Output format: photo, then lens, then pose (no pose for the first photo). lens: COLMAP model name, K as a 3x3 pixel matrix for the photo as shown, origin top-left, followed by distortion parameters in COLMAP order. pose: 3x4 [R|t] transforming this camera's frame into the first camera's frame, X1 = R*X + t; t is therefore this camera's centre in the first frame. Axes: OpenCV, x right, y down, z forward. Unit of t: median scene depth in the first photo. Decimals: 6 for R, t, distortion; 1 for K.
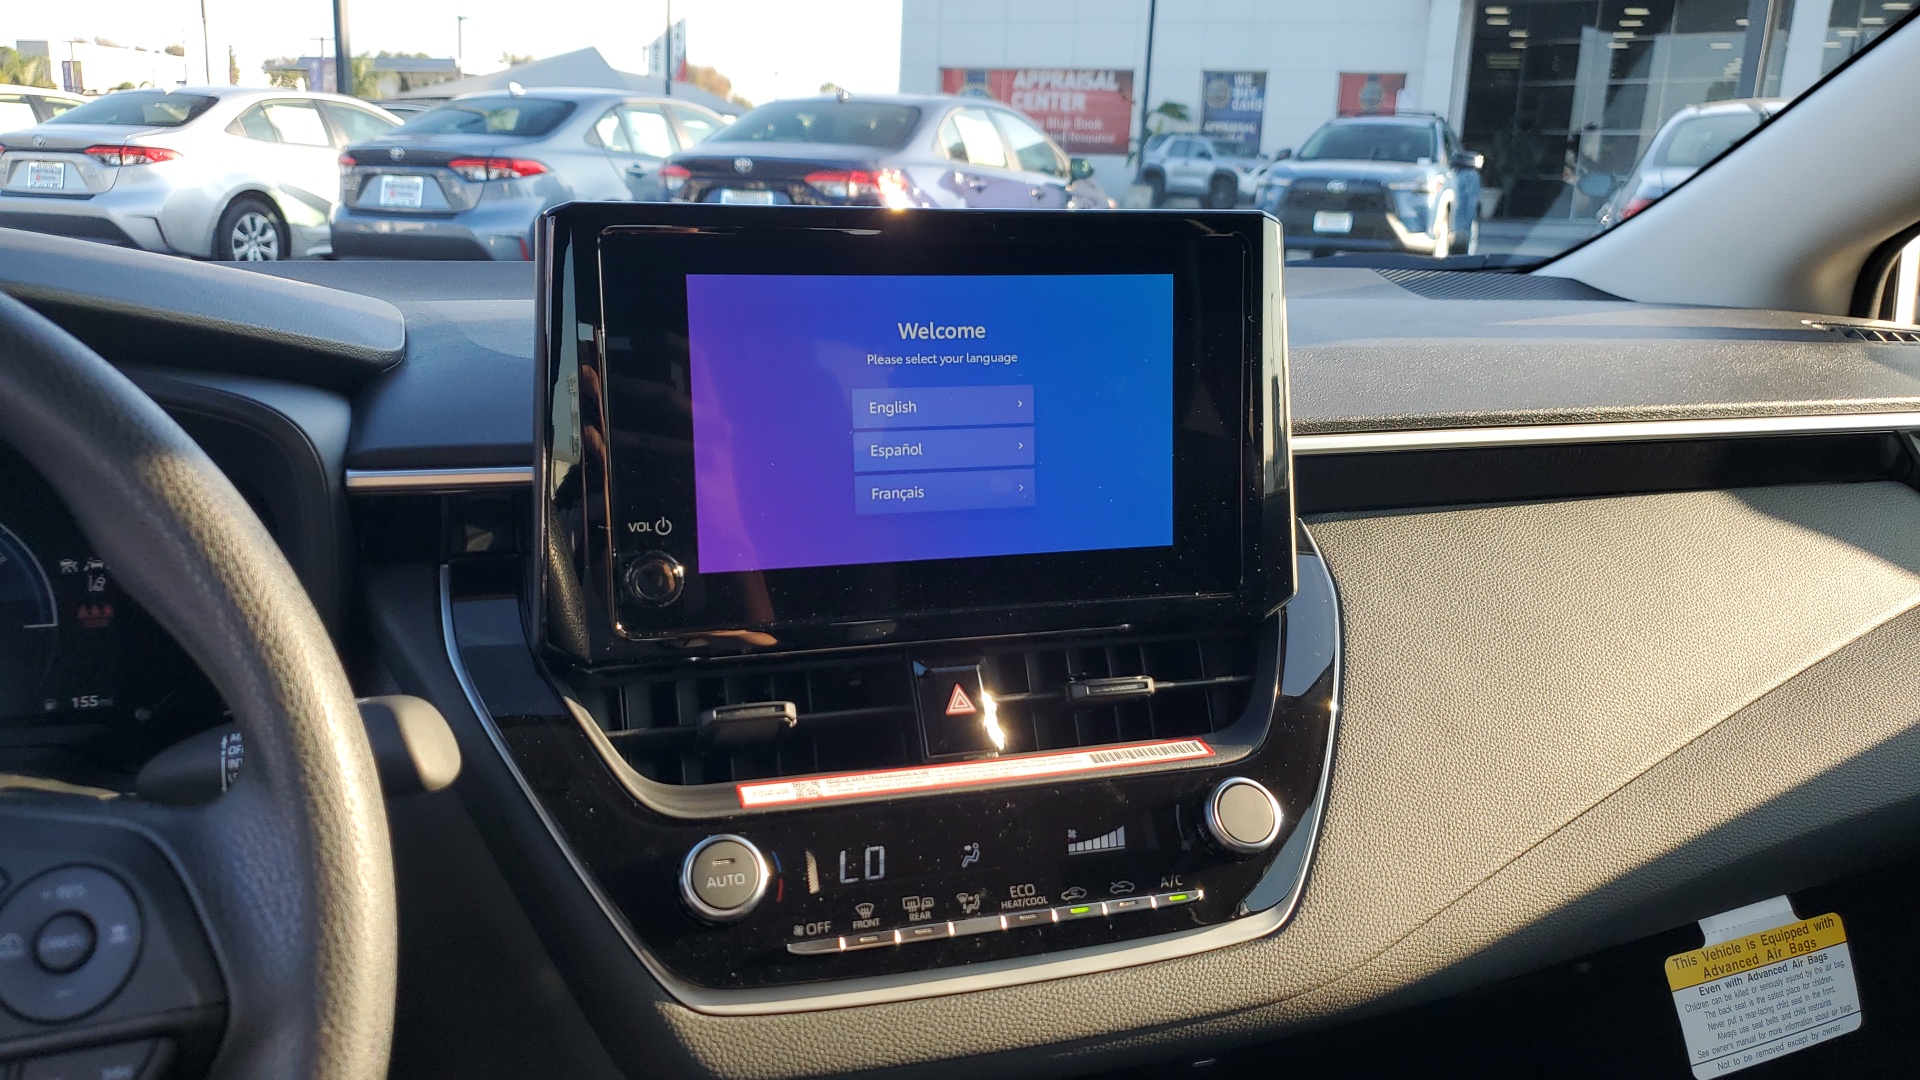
lens RADIAL K [[1506.9, 0, 942.8], [0, 1506.9, 527.8], [0, 0, 1]] dist [0.062008, -0.079538]
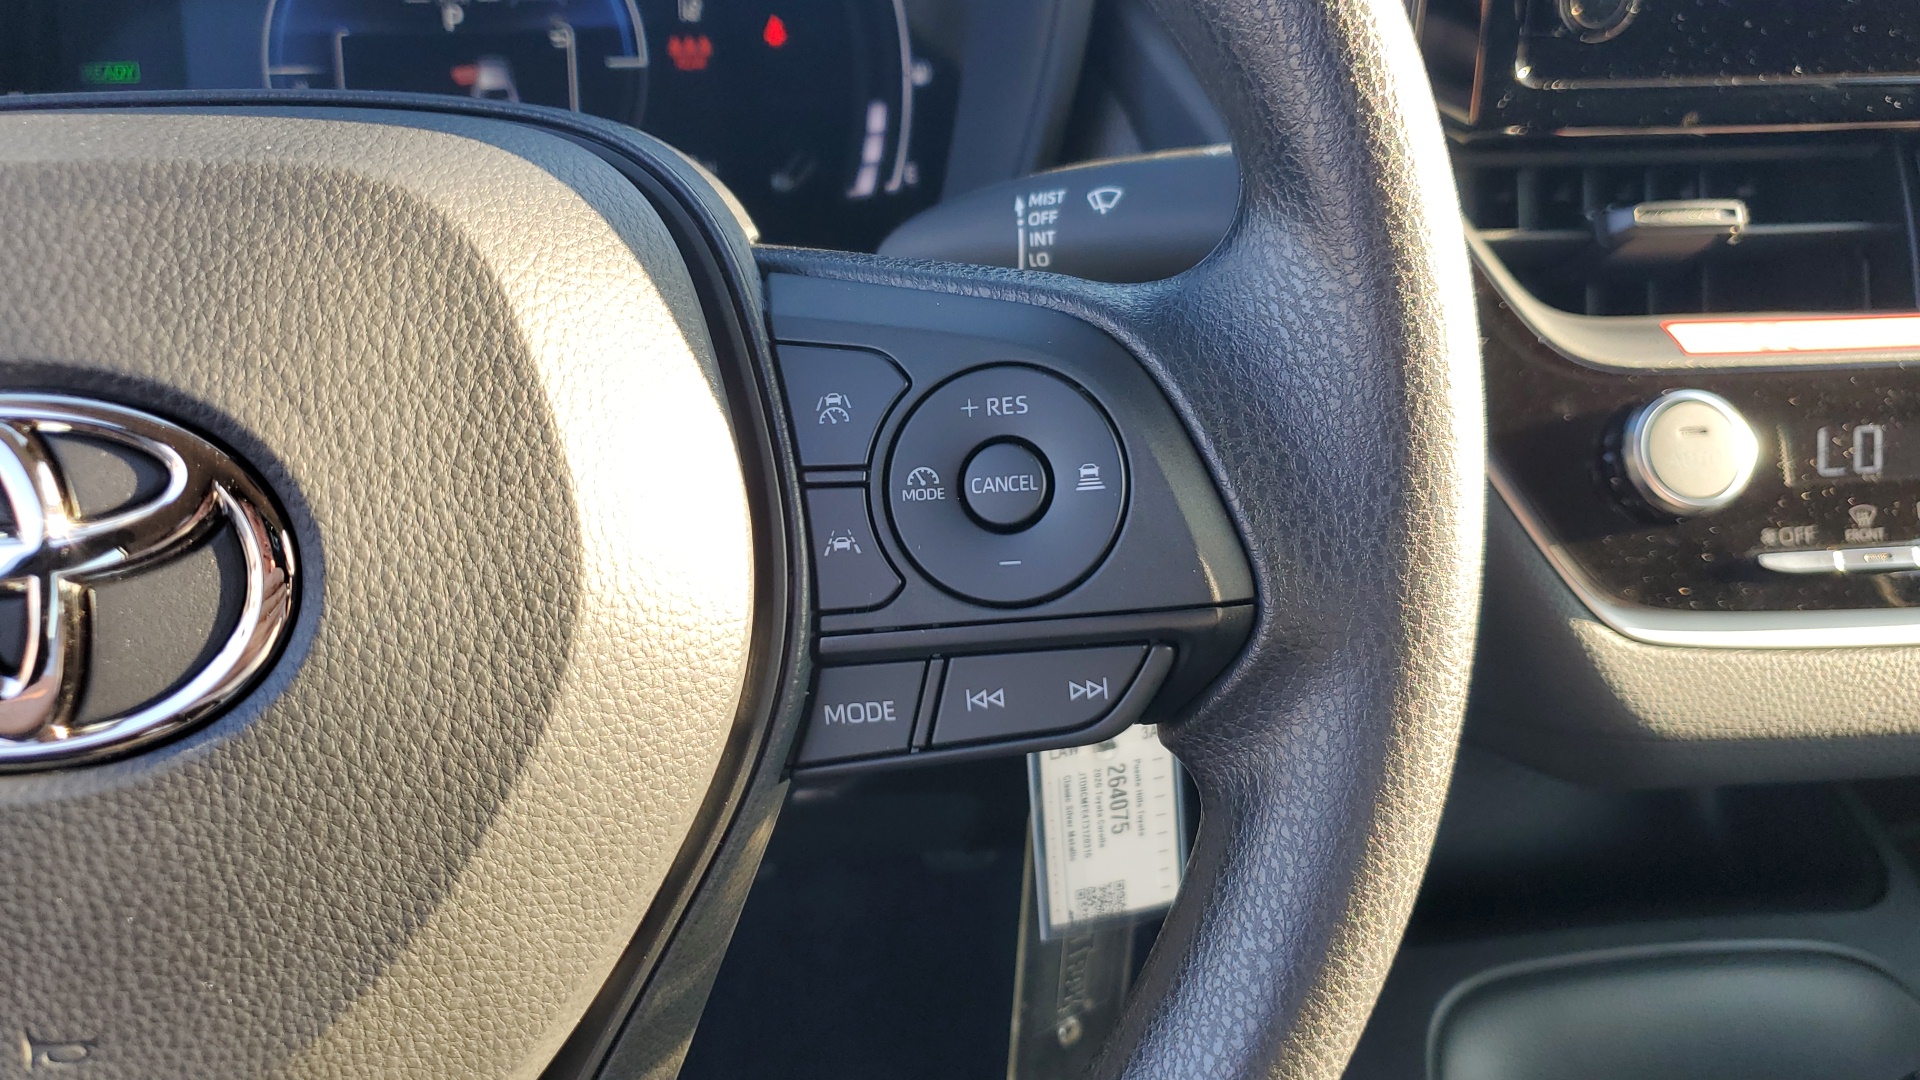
lens RADIAL K [[1506.9, 0, 969.3], [0, 1506.9, 537.6], [0, 0, 1]] dist [0.062008, -0.079538]
pose [[0.985965, 0.082303, -0.145253, -0.330444], [-0.037621, 0.957194, 0.286991, 0.076974], [0.162656, -0.277499, 0.946857, 0.270617]]
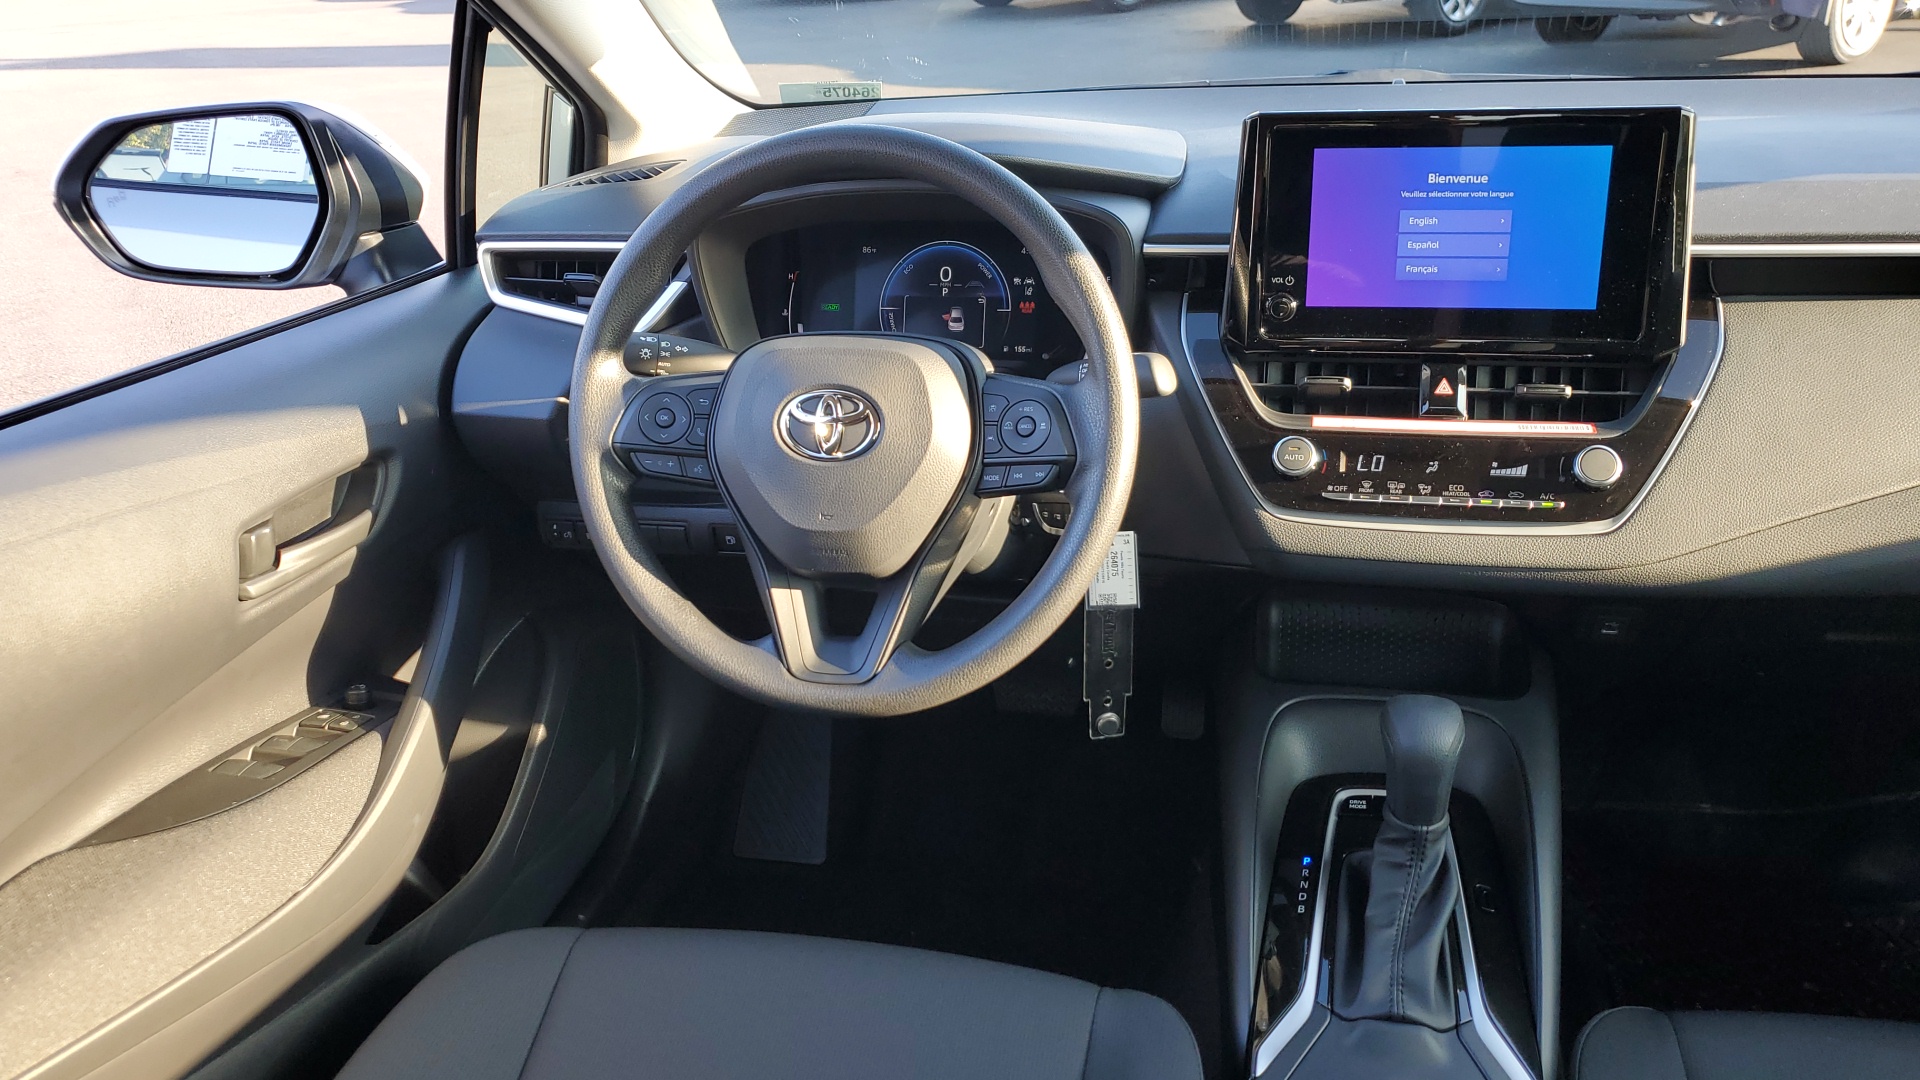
lens RADIAL K [[1506.9, 0, 949.8], [0, 1506.9, 549.4], [0, 0, 1]] dist [0.062008, -0.079538]
pose [[0.864107, 0.149410, -0.480620, 0.421348], [-0.054346, 0.977037, 0.206022, -0.040448], [0.500365, -0.151905, 0.852385, -0.929502]]
